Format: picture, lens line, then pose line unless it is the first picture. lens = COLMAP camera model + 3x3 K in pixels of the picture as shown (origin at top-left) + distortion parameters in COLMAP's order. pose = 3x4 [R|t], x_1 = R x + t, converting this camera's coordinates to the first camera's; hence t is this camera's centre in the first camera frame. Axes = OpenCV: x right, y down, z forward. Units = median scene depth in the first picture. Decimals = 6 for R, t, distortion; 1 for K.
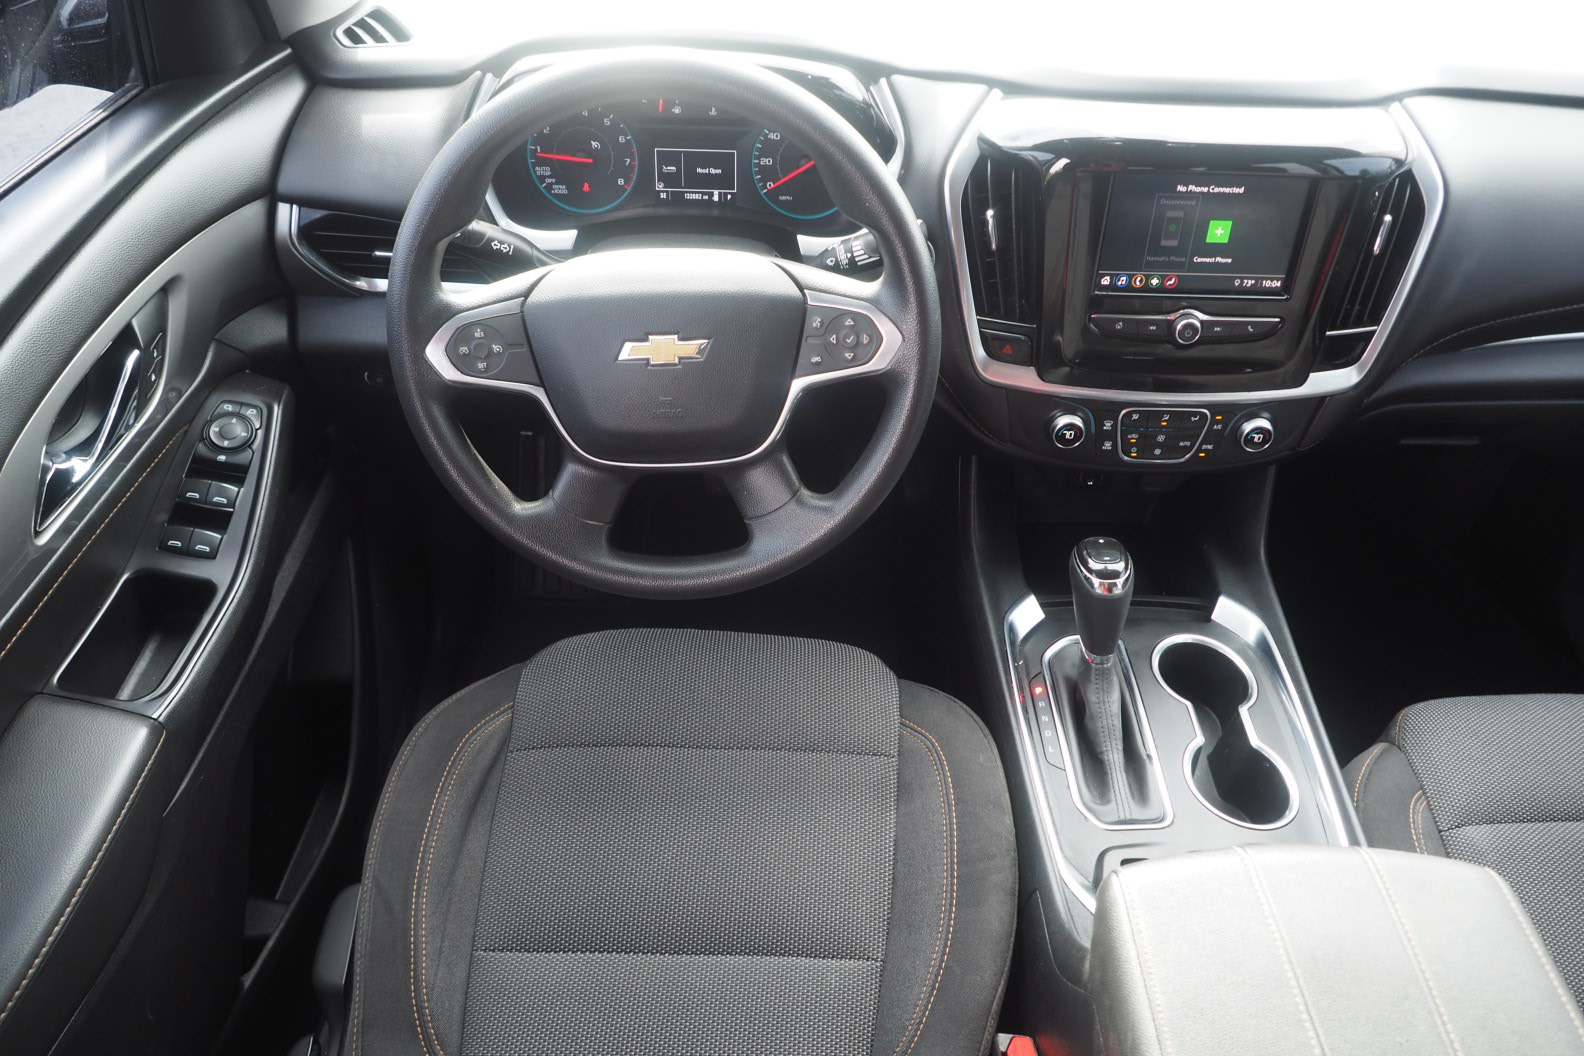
lens RADIAL K [[1123.1, 0, 806.1], [0, 1123.1, 523.0], [0, 0, 1]] dist [-0.020007, 0.001047]
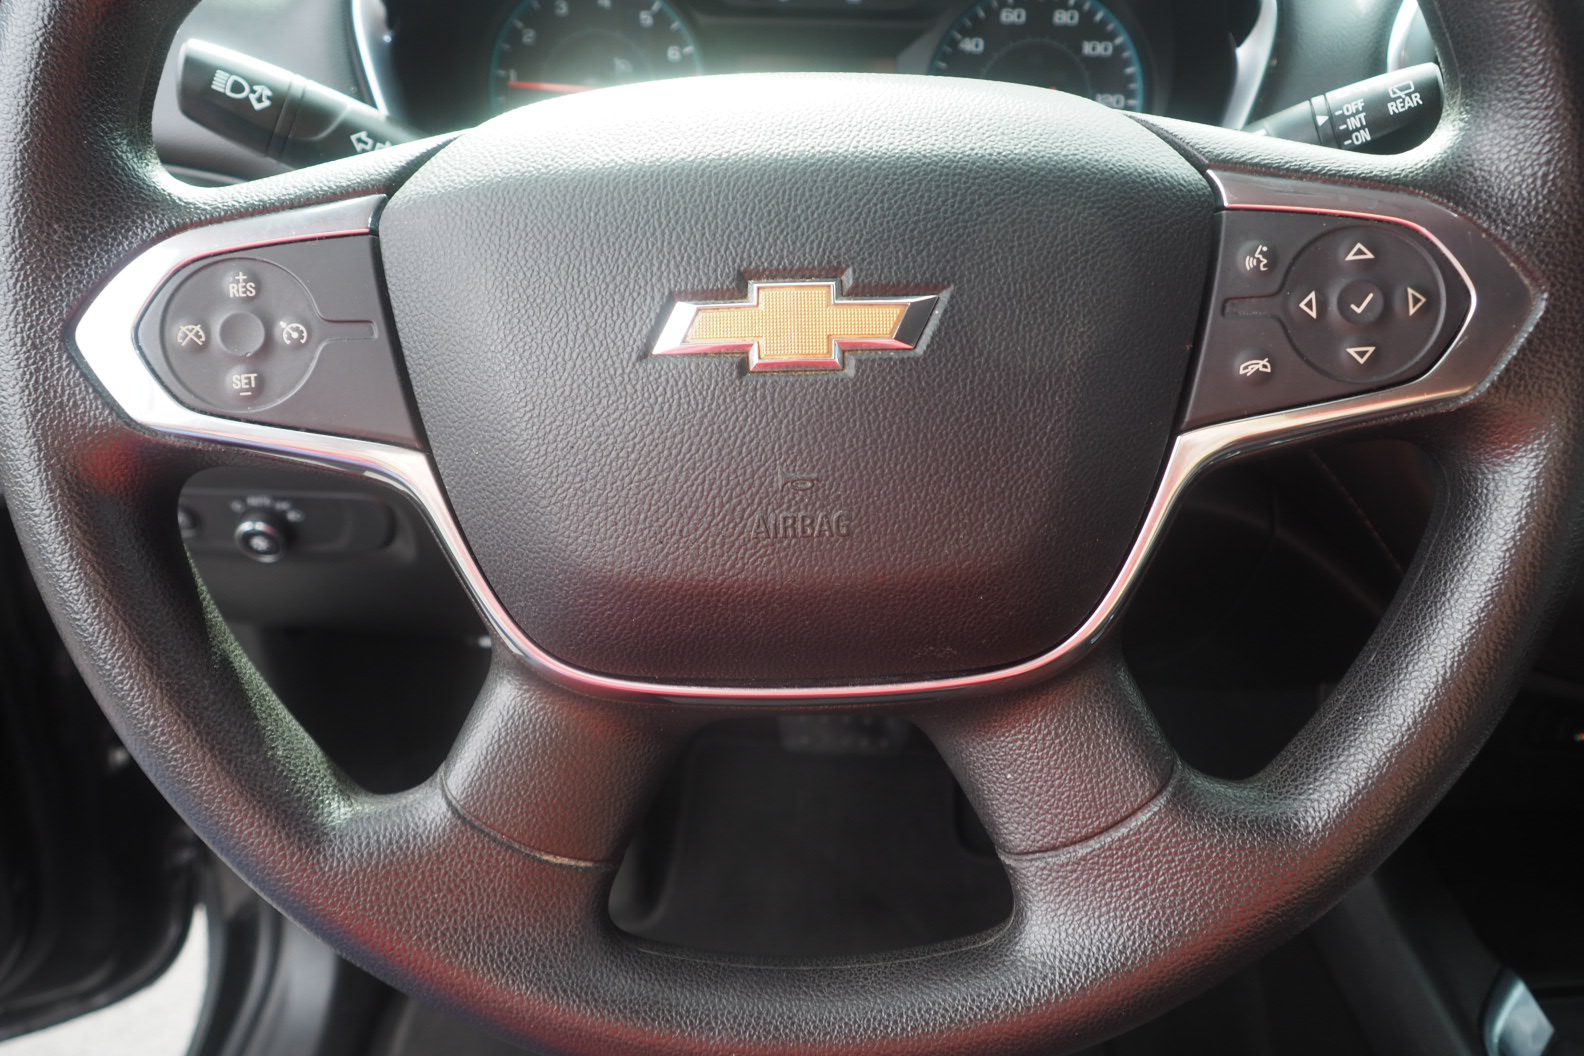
lens RADIAL K [[1123.1, 0, 798.7], [0, 1123.1, 509.2], [0, 0, 1]] dist [-0.020007, 0.001047]
pose [[0.999444, 0.002771, -0.033217, -0.093391], [-0.010096, 0.974890, -0.222456, -0.026325], [0.031767, 0.222668, 0.974377, 0.569873]]
